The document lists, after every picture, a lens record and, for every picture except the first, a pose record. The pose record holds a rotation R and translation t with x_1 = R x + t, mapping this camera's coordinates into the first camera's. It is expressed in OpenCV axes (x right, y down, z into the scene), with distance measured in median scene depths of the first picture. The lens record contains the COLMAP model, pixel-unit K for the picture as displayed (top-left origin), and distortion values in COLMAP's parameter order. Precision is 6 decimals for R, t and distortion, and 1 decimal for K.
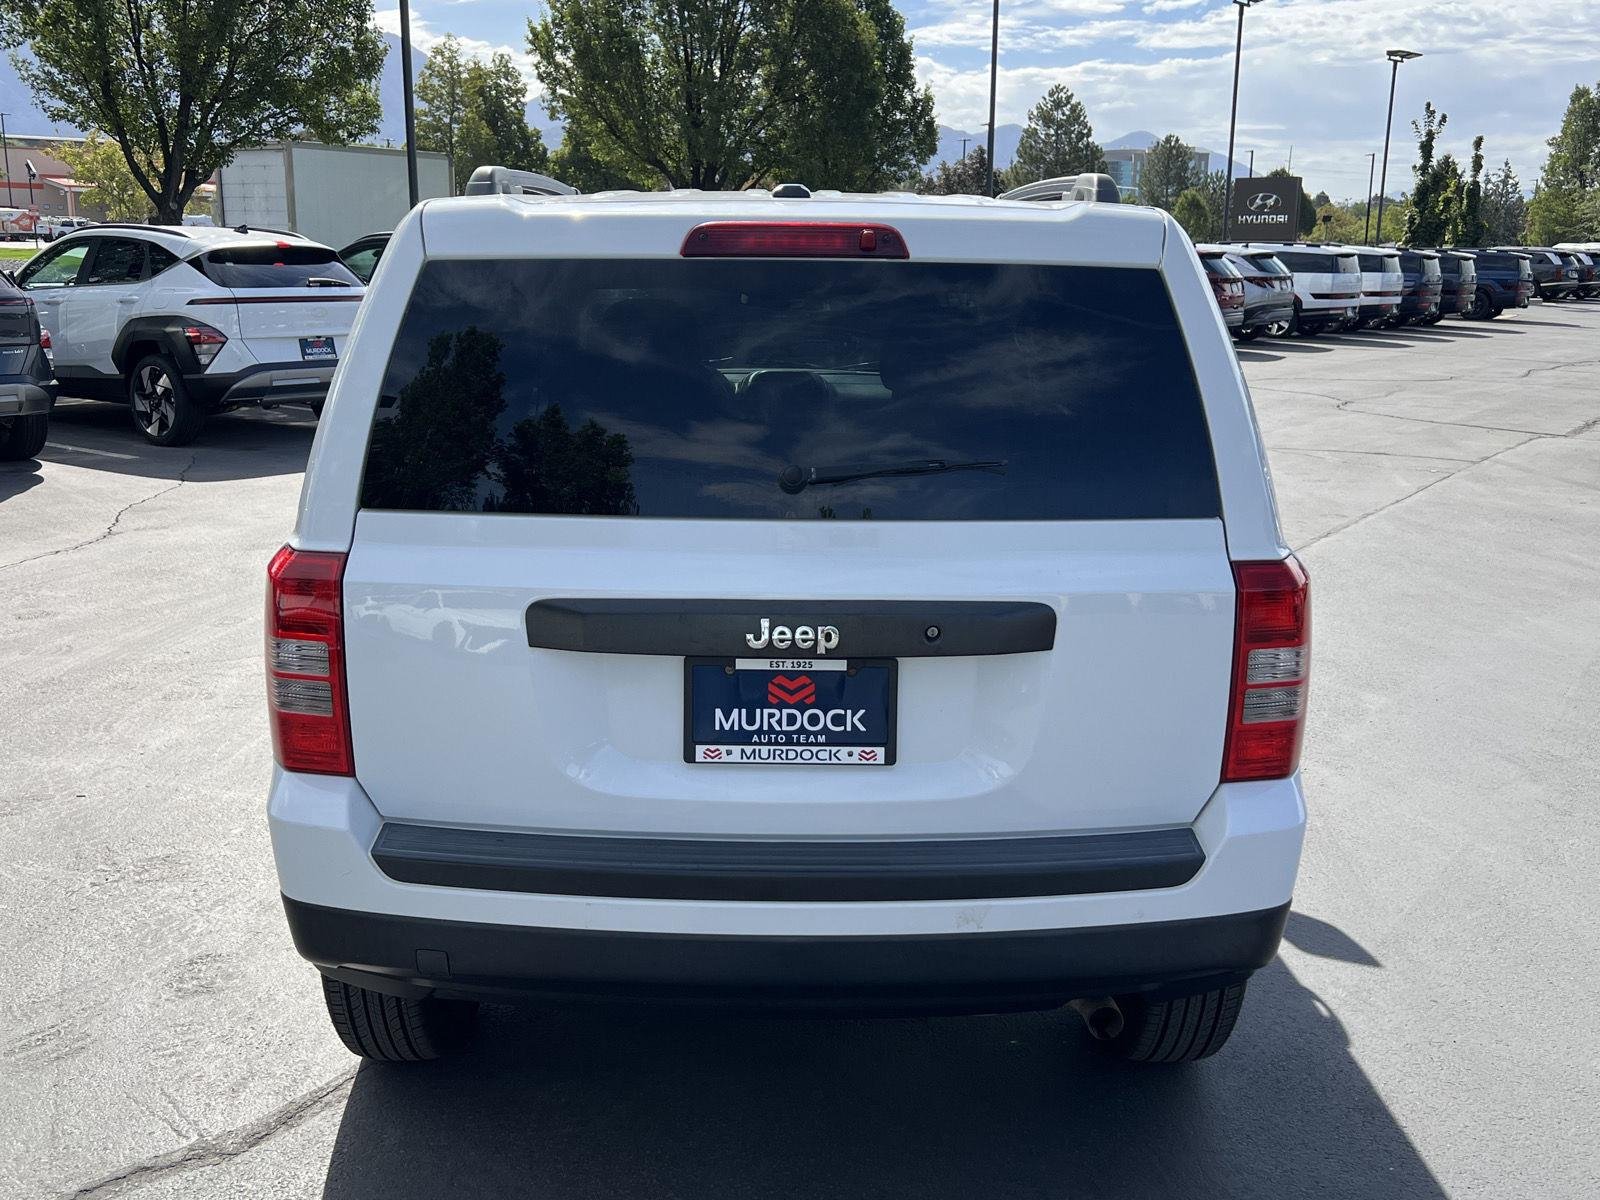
lens RADIAL K [[1504.8, 0, 791.9], [0, 1504.8, 640.3], [0, 0, 1]] dist [0.032918, -0.024980]
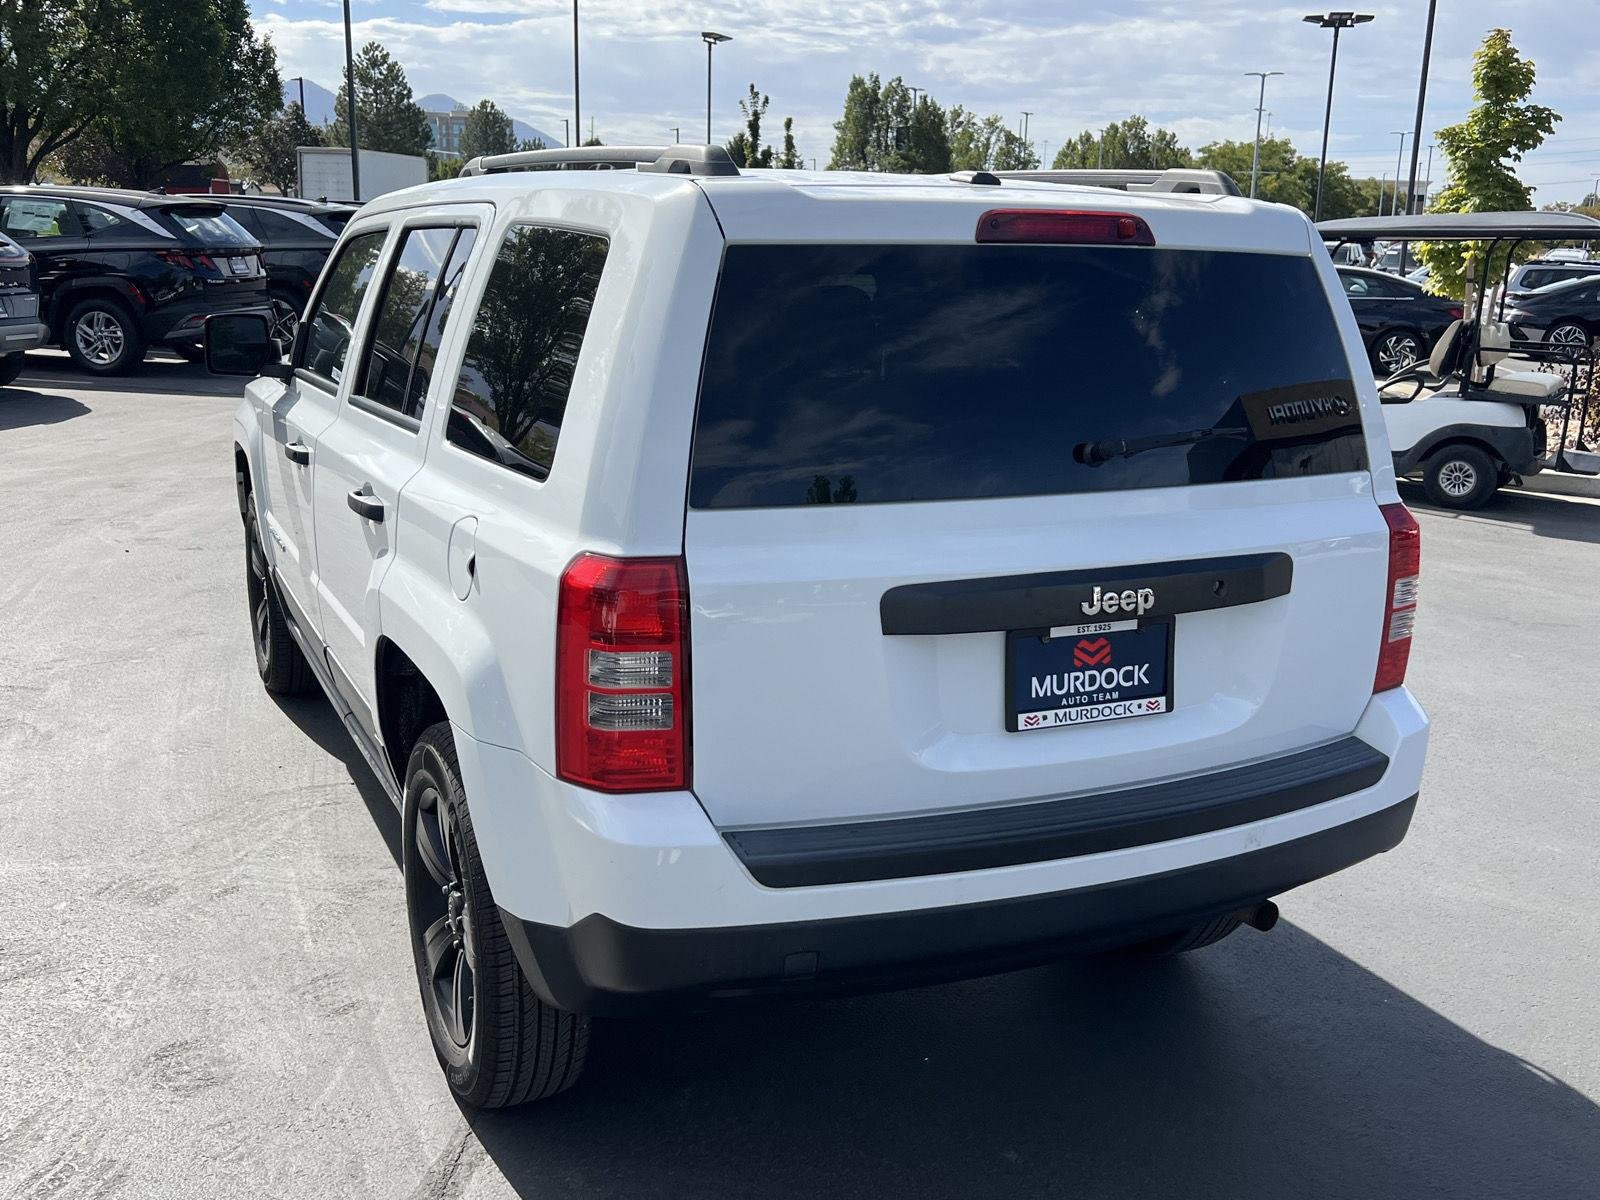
lens RADIAL K [[1504.8, 0, 791.9], [0, 1504.8, 640.3], [0, 0, 1]] dist [0.032918, -0.024980]
pose [[0.912259, -0.096008, 0.398203, -0.614733], [0.087470, 0.995380, 0.039599, -0.036130], [-0.400165, -0.001294, 0.916442, 0.108634]]
